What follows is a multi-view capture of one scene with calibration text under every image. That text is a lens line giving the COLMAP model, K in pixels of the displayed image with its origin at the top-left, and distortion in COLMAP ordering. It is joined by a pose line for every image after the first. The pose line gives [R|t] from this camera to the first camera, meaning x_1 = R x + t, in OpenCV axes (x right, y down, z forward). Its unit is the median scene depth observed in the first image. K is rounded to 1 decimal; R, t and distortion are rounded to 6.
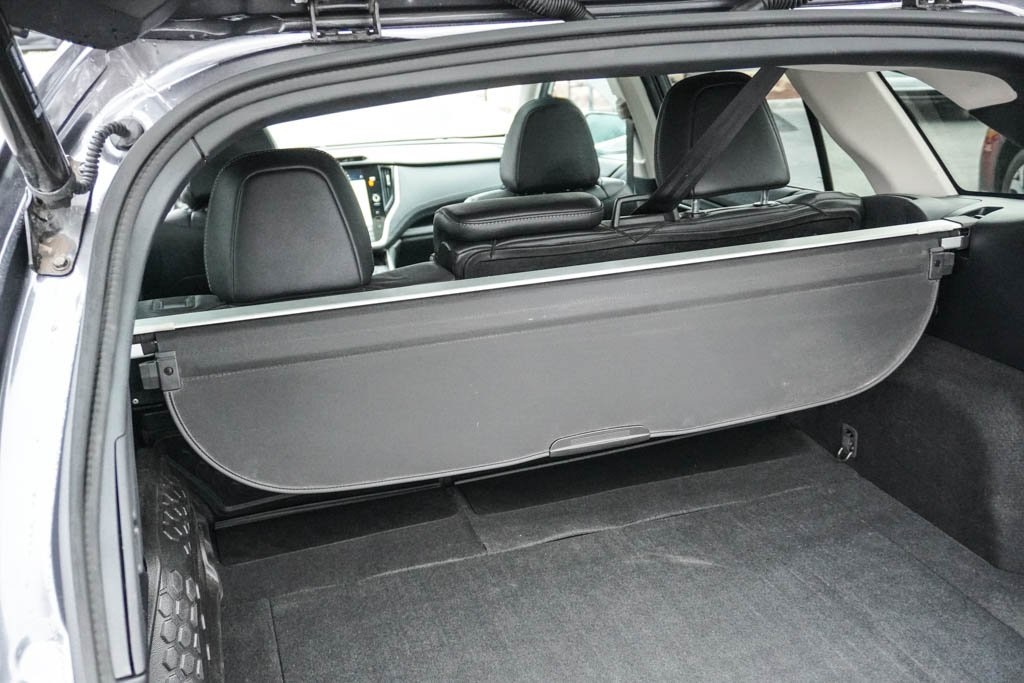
lens RADIAL K [[1041.8, 0, 518.4], [0, 1041.8, 345.2], [0, 0, 1]] dist [0.006431, 0.000000]
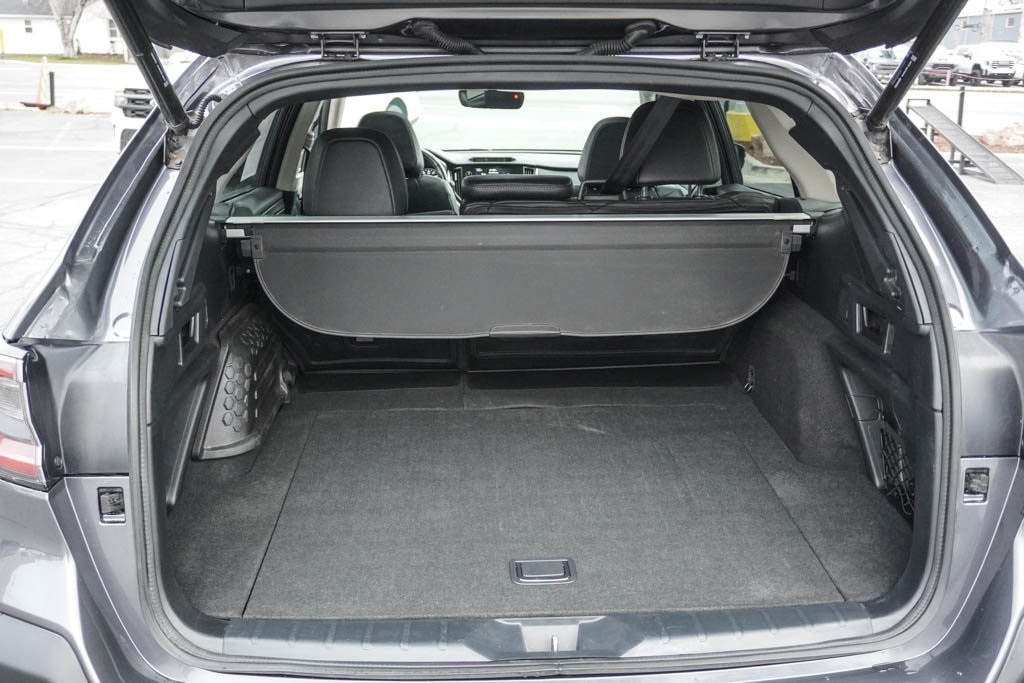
lens RADIAL K [[1008.5, 0, 511.7], [0, 1008.5, 338.5], [0, 0, 1]] dist [0.002579, 0.000000]
pose [[0.962012, 0.118655, -0.245874, 0.419734], [-0.125380, 0.992038, -0.011822, 0.120363], [0.242514, 0.042200, 0.969230, -0.424856]]
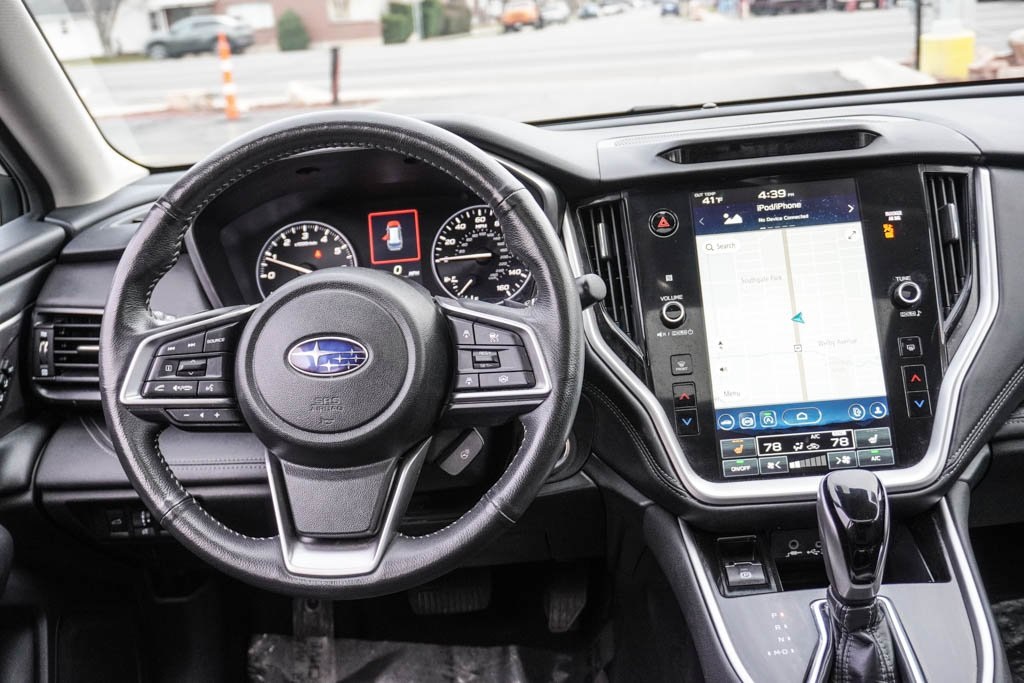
lens RADIAL K [[1110.4, 0, 517.6], [0, 1110.4, 350.0], [0, 0, 1]] dist [-0.004618, 0.000000]
pose [[0.940522, 0.058950, -0.334579, -0.314311], [-0.057901, 0.998236, 0.013118, -0.290464], [0.334762, 0.007034, 0.942277, 1.650032]]
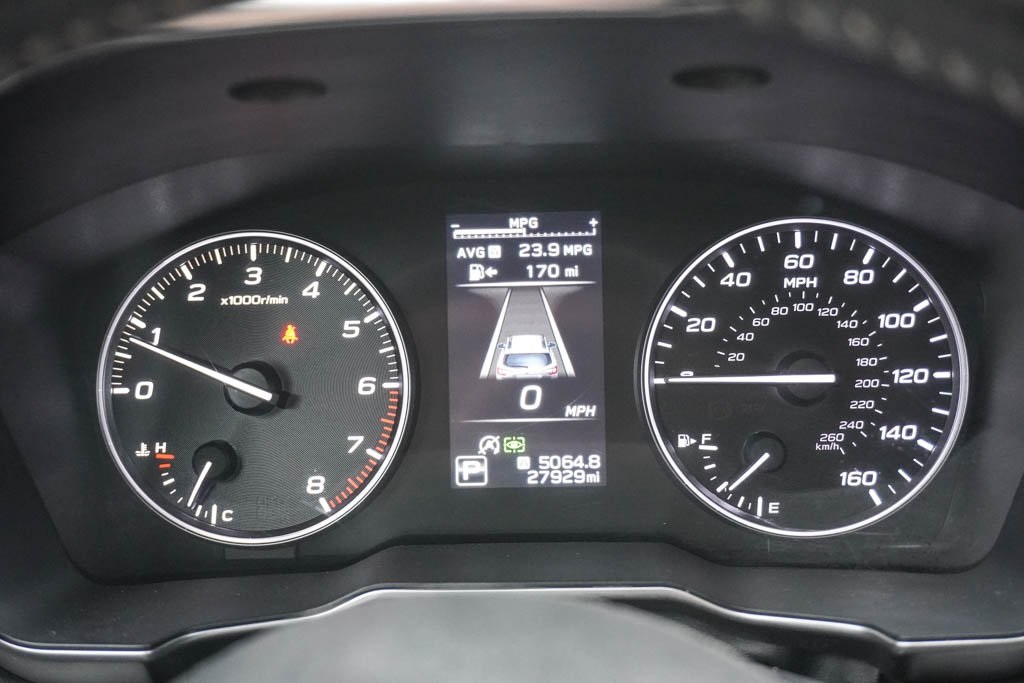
lens RADIAL K [[1356.9, 0, 513.8], [0, 1356.9, 338.0], [0, 0, 1]] dist [-0.003300, 0.000000]
pose [[0.938061, 0.130682, -0.320880, -0.559136], [-0.118783, 0.991313, 0.056472, -0.361028], [0.325472, -0.014859, 0.945435, 2.053579]]
